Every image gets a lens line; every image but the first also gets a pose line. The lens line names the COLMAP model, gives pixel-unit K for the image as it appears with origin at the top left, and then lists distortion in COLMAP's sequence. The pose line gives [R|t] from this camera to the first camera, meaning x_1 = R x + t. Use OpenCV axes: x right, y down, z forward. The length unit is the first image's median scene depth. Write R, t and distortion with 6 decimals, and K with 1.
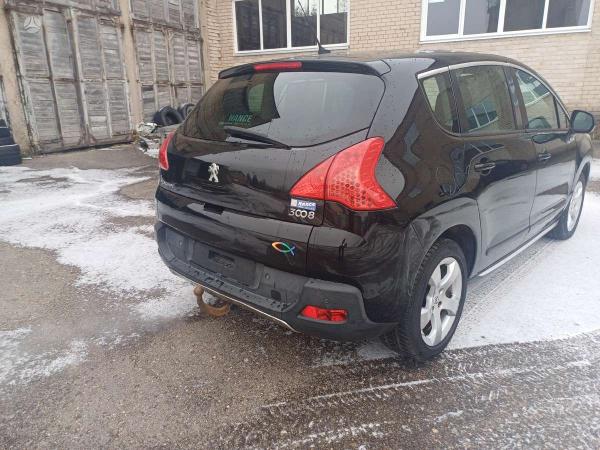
lens RADIAL K [[440.4, 0, 300.3], [0, 440.4, 225.0], [0, 0, 1]] dist [0.043244, -0.041744]
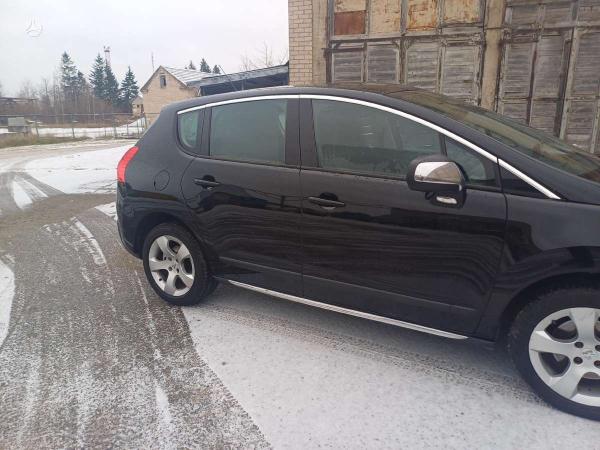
lens RADIAL K [[440.4, 0, 299.0], [0, 440.4, 226.1], [0, 0, 1]] dist [0.043244, -0.041744]
pose [[0.223724, 0.238426, -0.945040, 0.422345], [-0.262811, 0.948460, 0.177072, -0.076919], [0.938551, 0.208751, 0.274854, 0.233171]]
